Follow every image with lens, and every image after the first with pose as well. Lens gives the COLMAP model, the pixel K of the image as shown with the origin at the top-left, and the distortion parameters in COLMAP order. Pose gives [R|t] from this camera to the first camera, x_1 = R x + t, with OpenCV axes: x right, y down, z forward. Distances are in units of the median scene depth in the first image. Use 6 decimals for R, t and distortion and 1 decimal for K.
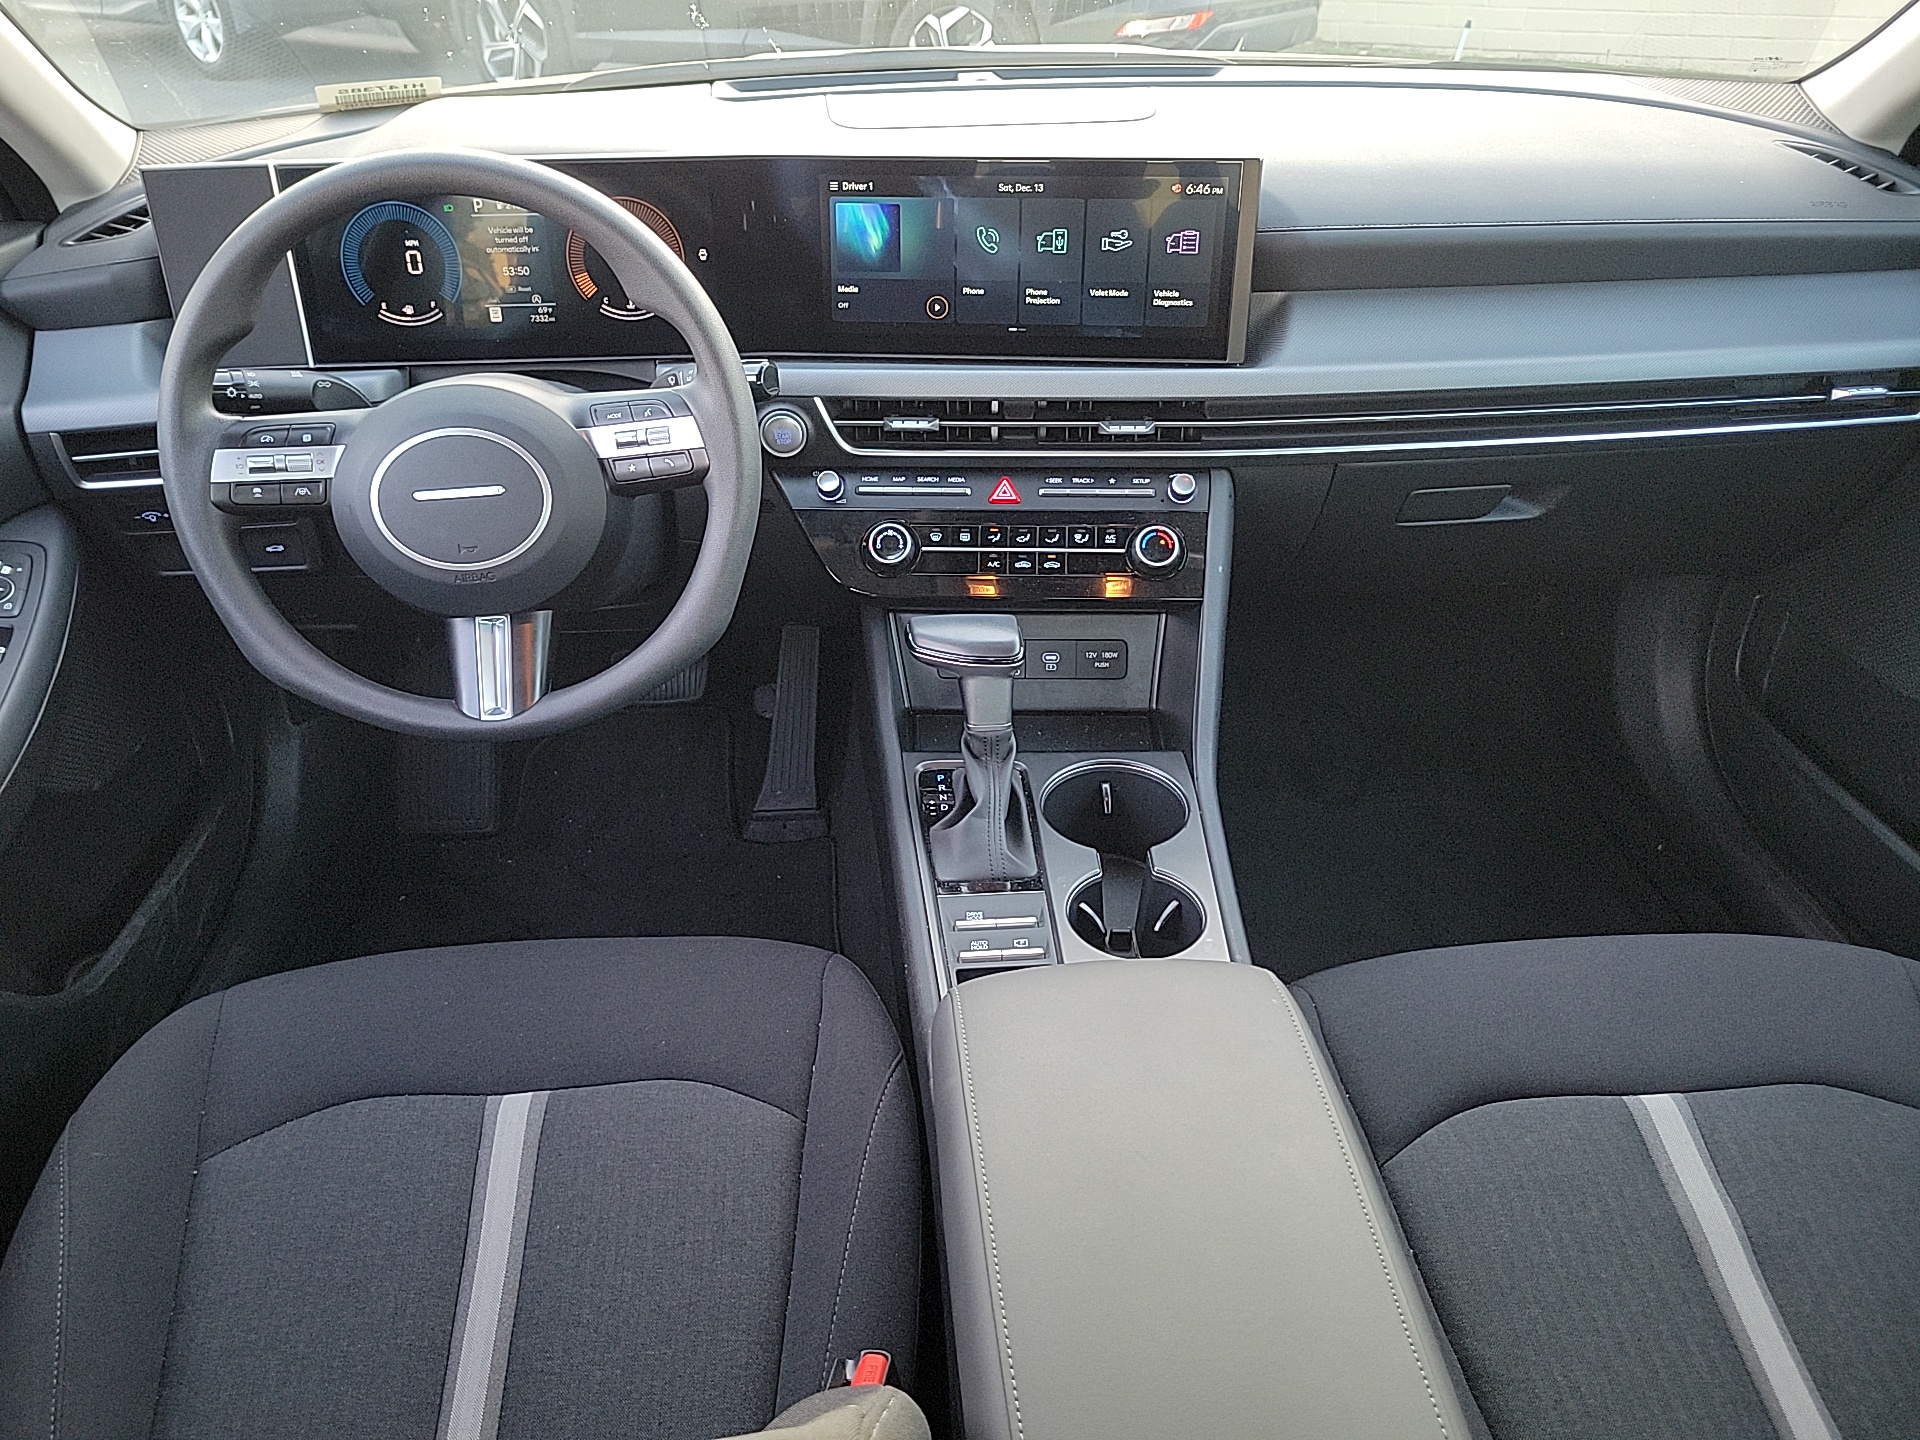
lens RADIAL K [[1455.4, 0, 952.8], [0, 1455.4, 745.7], [0, 0, 1]] dist [0.037555, -0.027181]
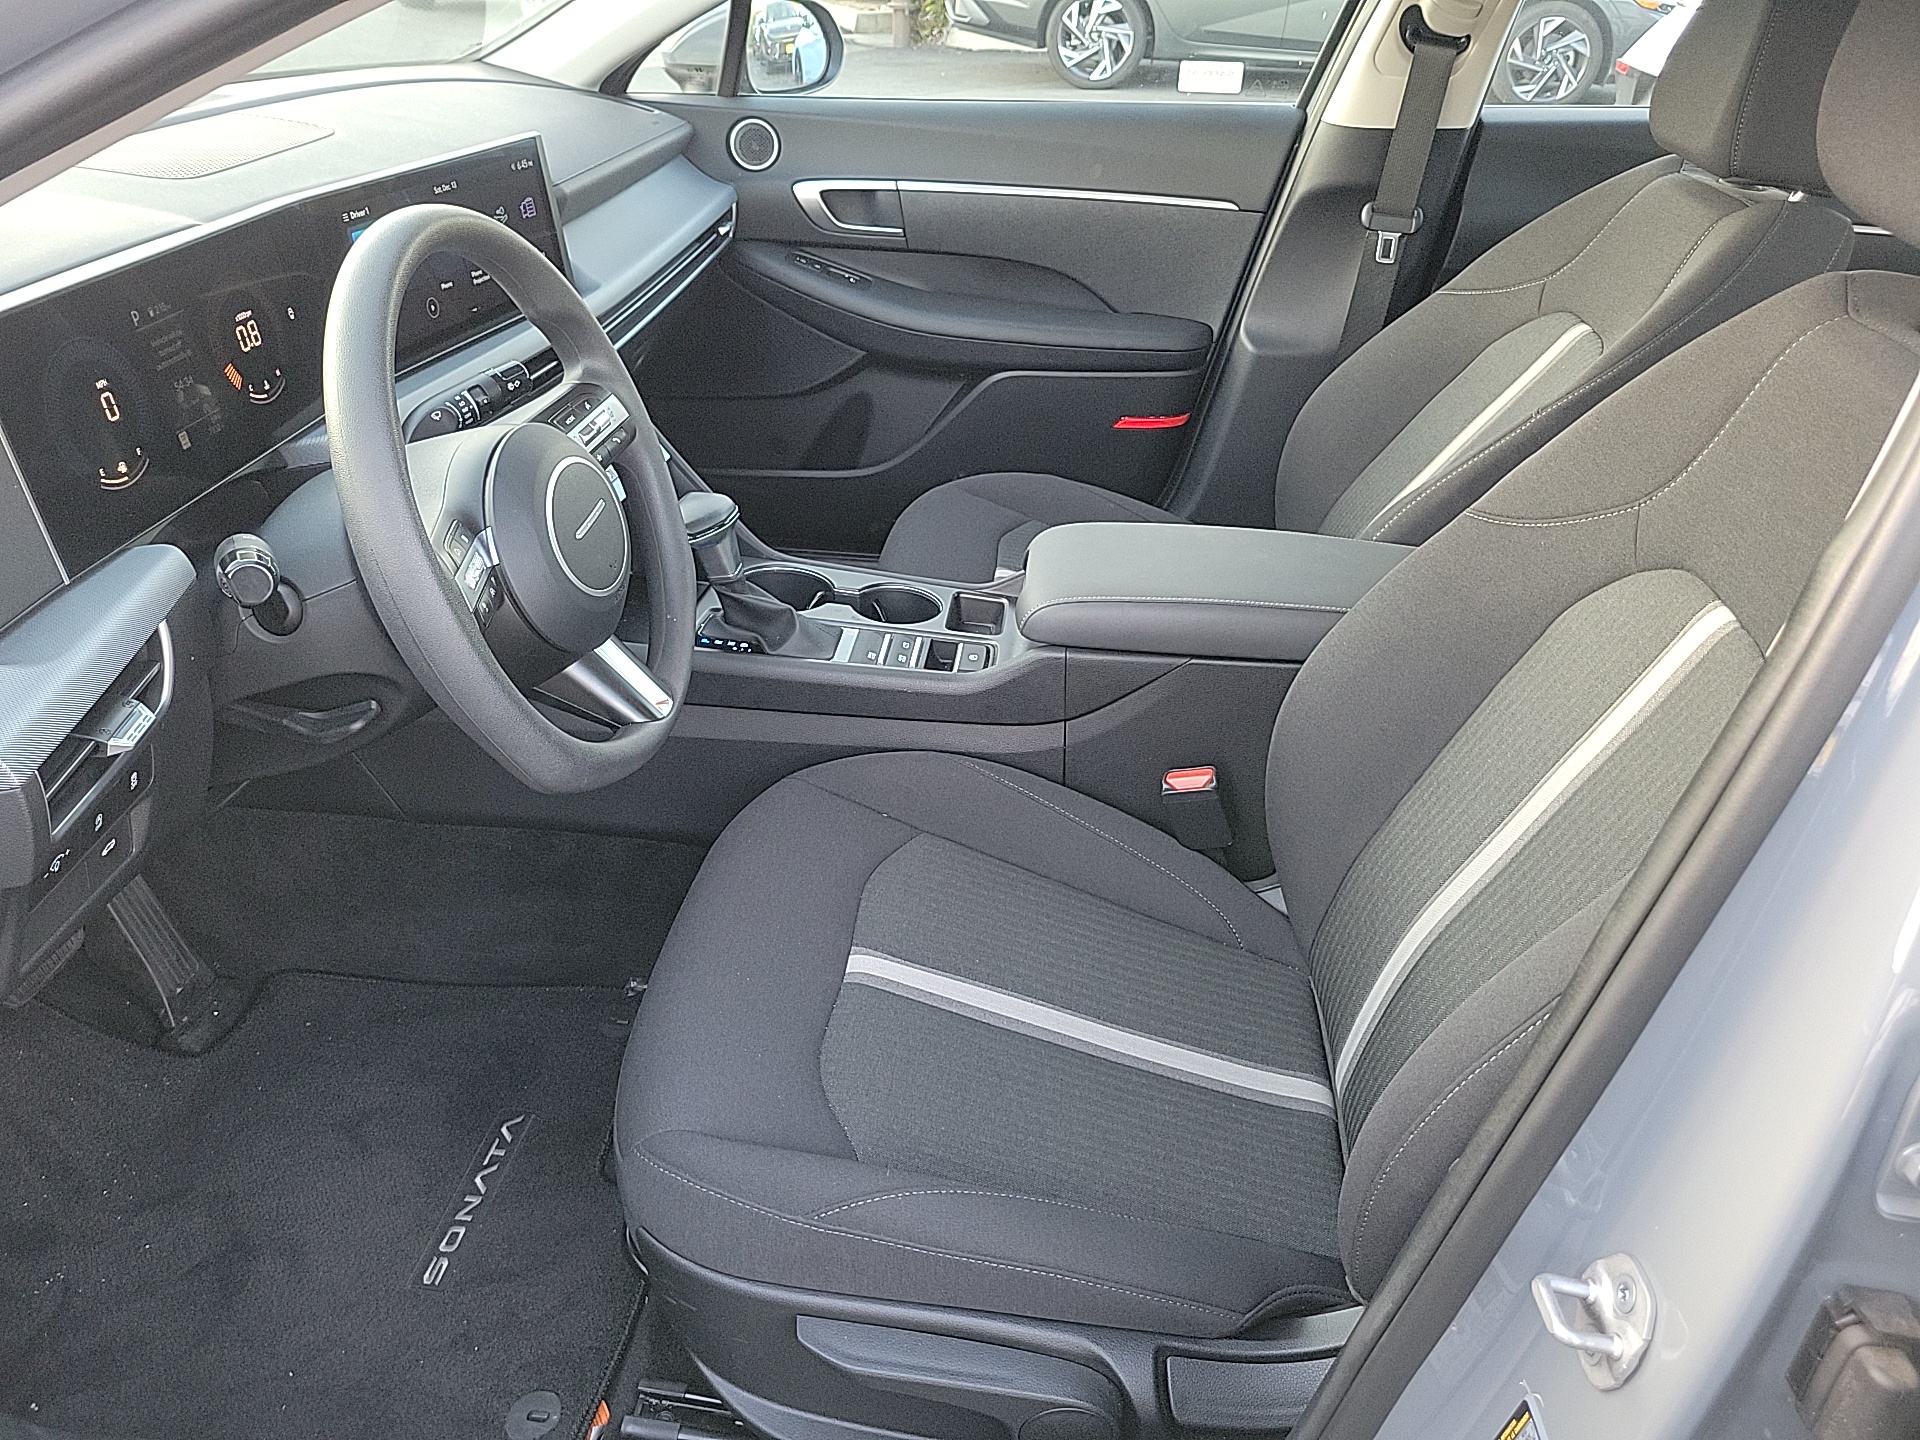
lens RADIAL K [[1455.4, 0, 961.4], [0, 1455.4, 719.1], [0, 0, 1]] dist [0.037555, -0.027181]
pose [[0.159351, -0.476690, 0.864508, -1.056499], [0.498005, 0.794927, 0.346528, -0.241722], [-0.852407, 0.375310, 0.364066, 0.384201]]
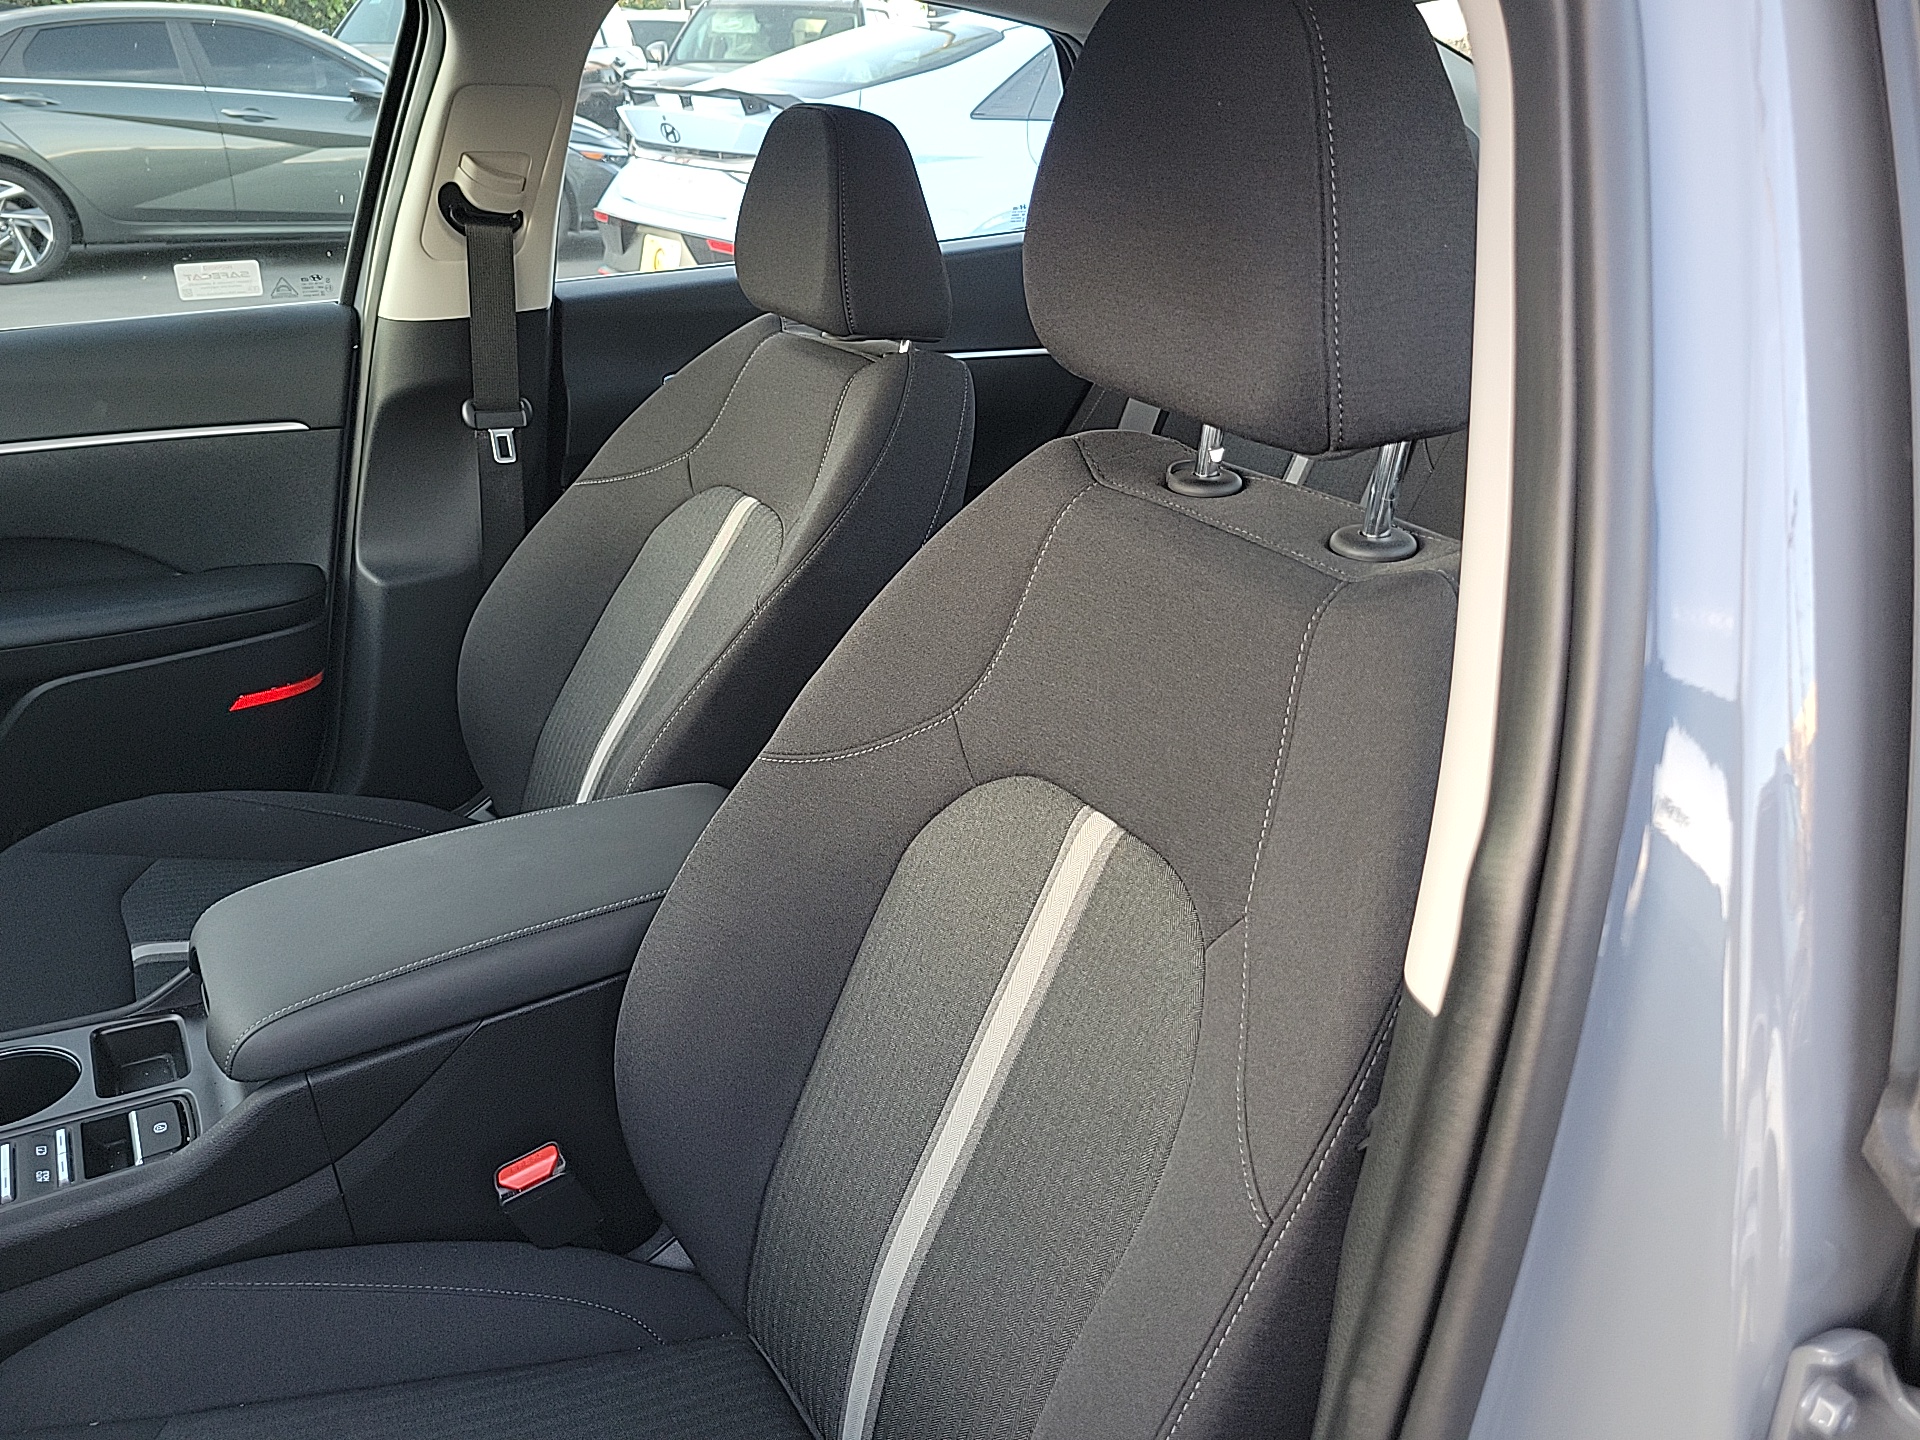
lens RADIAL K [[1455.4, 0, 972.6], [0, 1455.4, 744.8], [0, 0, 1]] dist [0.037555, -0.027181]
pose [[-0.467549, -0.364409, 0.805359, -0.798312], [0.470672, 0.668560, 0.575757, -0.272141], [-0.748241, 0.648255, -0.141068, 0.425146]]
